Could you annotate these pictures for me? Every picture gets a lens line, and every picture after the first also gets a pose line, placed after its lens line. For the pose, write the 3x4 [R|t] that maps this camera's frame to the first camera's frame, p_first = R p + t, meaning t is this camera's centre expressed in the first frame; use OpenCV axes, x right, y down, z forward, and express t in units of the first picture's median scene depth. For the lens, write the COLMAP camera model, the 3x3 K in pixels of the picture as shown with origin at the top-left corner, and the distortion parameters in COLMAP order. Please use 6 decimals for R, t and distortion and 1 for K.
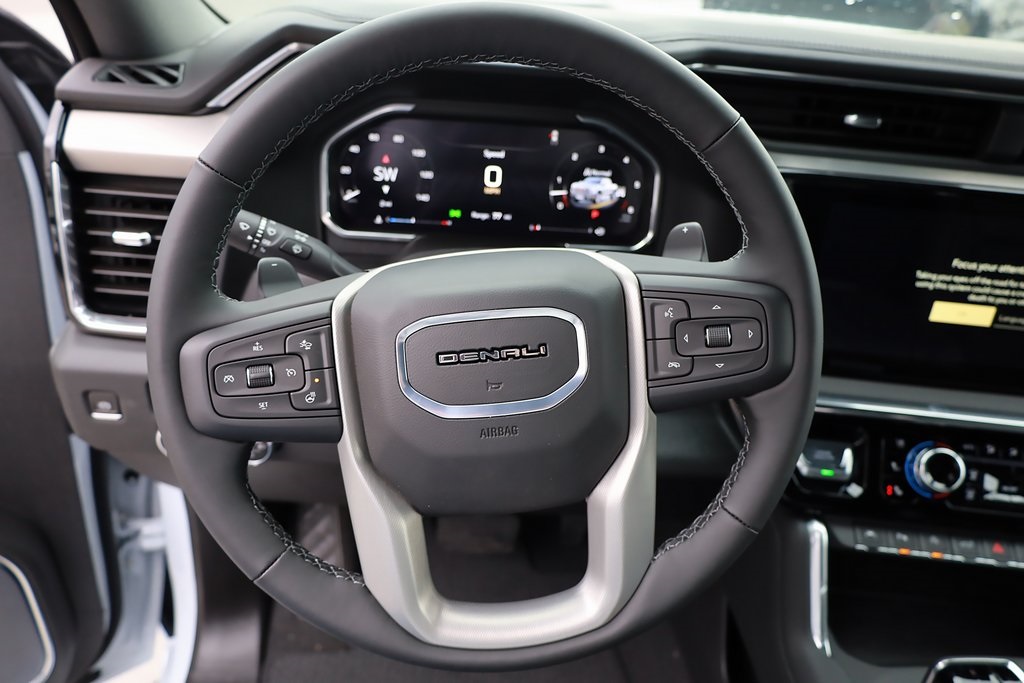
lens RADIAL K [[690.0, 0, 512.0], [0, 690.0, 341.5], [0, 0, 1]] dist [-0.016166, 0.001052]
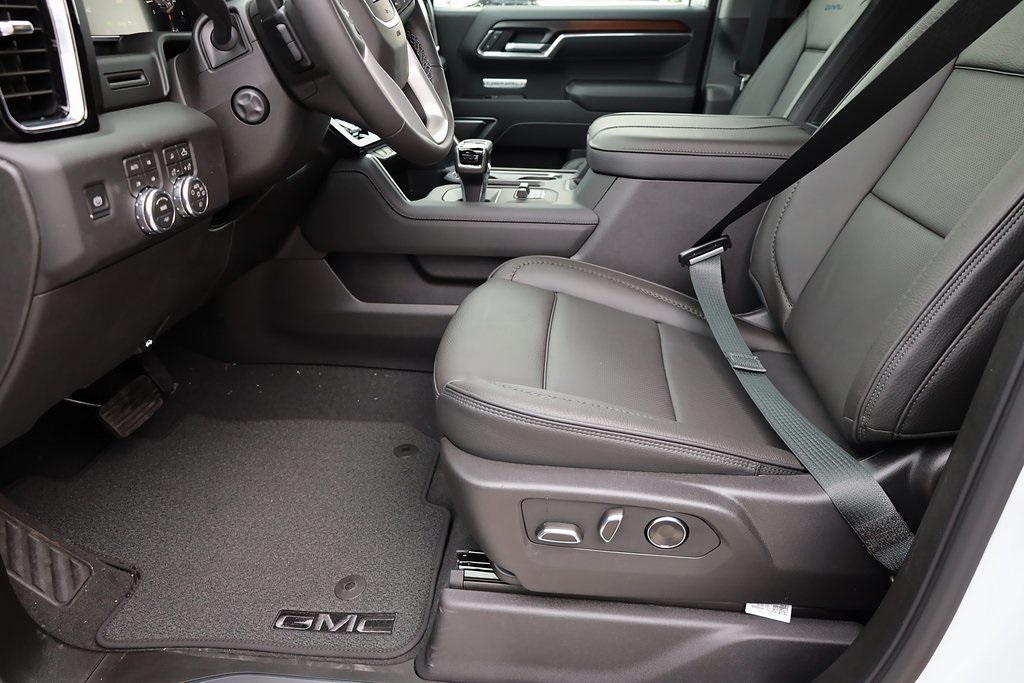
lens RADIAL K [[685.5, 0, 533.9], [0, 685.5, 344.9], [0, 0, 1]] dist [-0.032219, 0.001114]
pose [[0.098894, -0.483864, 0.869538, -1.491729], [0.481522, 0.787973, 0.383712, 0.185838], [-0.870837, 0.380755, 0.310917, 0.245781]]
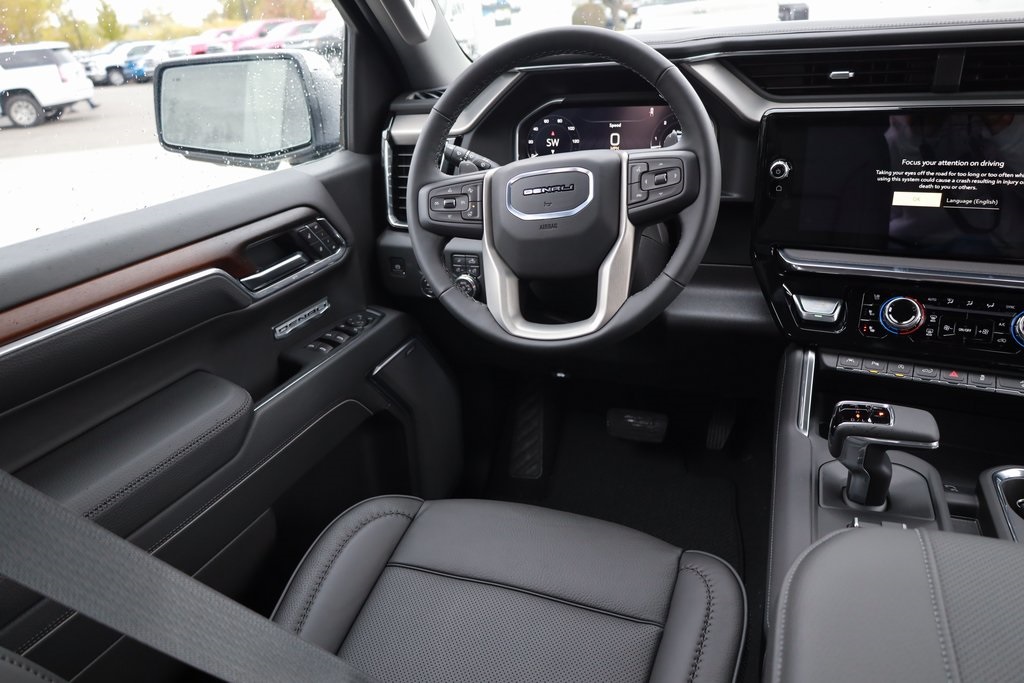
lens RADIAL K [[715.0, 0, 512.0], [0, 715.0, 341.5], [0, 0, 1]] dist [0.001391, -0.002587]
pose [[0.909177, 0.038066, -0.414666, 0.532465], [-0.081154, 0.992916, -0.086786, 0.453607], [0.408425, 0.112555, 0.905826, -0.648530]]
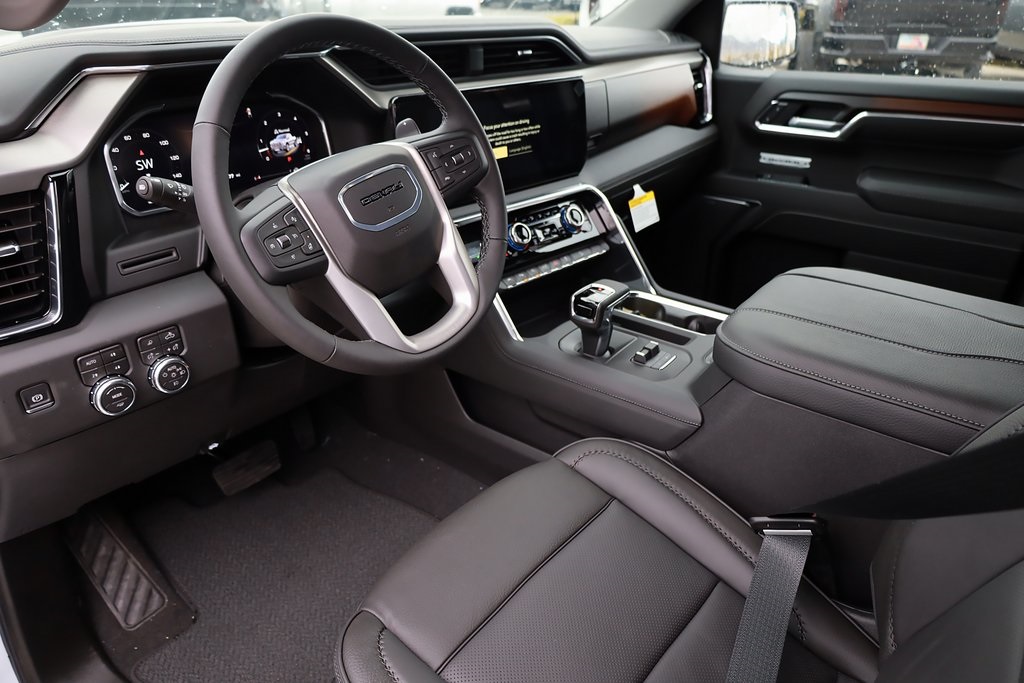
lens RADIAL K [[690.0, 0, 512.0], [0, 690.0, 341.5], [0, 0, 1]] dist [-0.016166, 0.001052]
pose [[0.638979, -0.404133, 0.654510, -0.811062], [0.417642, 0.896804, 0.146007, 0.172765], [-0.645973, 0.180055, 0.741821, -0.378113]]
